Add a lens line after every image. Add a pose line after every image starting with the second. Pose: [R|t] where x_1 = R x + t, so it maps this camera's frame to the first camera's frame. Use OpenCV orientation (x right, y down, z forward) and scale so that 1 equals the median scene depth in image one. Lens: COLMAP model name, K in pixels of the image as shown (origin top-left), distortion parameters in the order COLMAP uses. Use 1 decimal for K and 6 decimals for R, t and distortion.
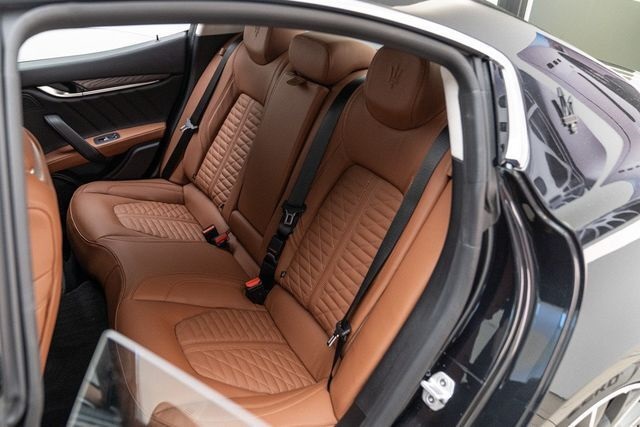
lens RADIAL K [[524.5, 0, 320.1], [0, 524.5, 218.6], [0, 0, 1]] dist [-0.019245, -0.006863]
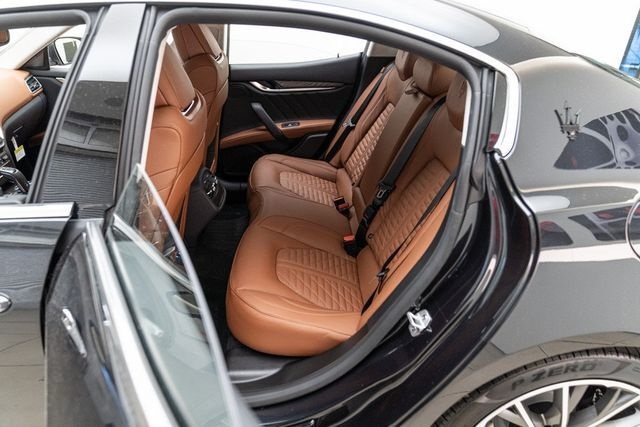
lens RADIAL K [[439.8, 0, 325.1], [0, 439.8, 207.7], [0, 0, 1]] dist [-0.024949, -0.002421]
pose [[0.917408, 0.191576, -0.348801, 0.132013], [-0.201262, 0.979499, 0.008627, 0.034932], [0.343303, 0.062286, 0.937157, -0.043734]]
